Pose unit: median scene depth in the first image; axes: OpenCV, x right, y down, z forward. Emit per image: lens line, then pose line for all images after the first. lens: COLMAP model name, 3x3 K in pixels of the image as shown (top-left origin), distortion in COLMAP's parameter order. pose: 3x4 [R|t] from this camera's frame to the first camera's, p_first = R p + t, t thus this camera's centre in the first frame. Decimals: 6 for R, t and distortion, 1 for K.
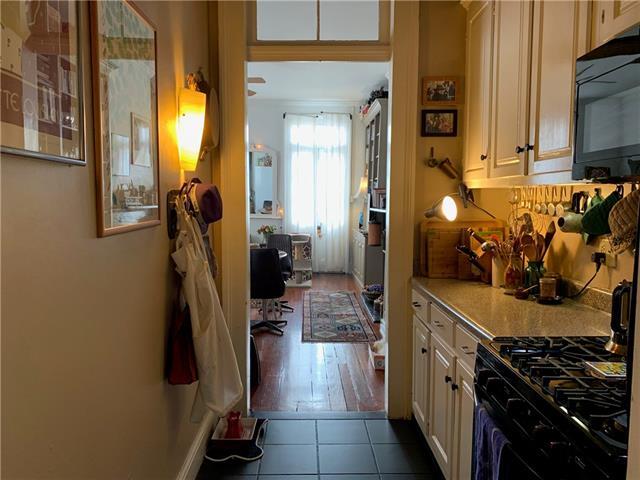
lens RADIAL K [[484.4, 0, 317.8], [0, 484.4, 230.7], [0, 0, 1]] dist [0.058271, -0.090760]
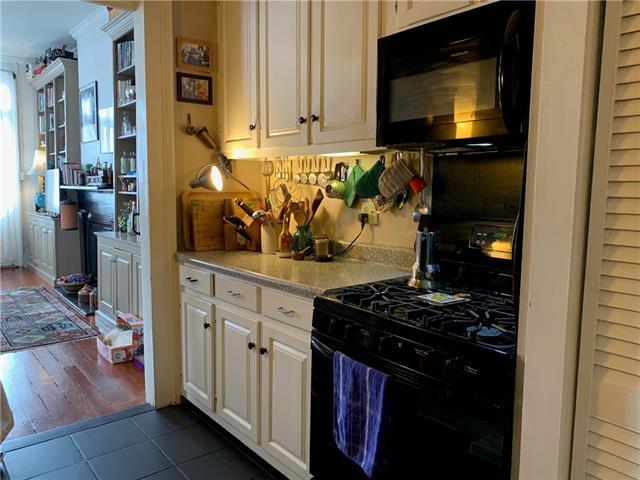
lens RADIAL K [[484.4, 0, 317.8], [0, 484.4, 230.7], [0, 0, 1]] dist [0.058271, -0.090760]
pose [[0.780289, -0.052031, 0.623251, -0.176050], [0.032828, 0.998567, 0.042263, 0.023691], [-0.624557, -0.012517, 0.780879, 0.105836]]
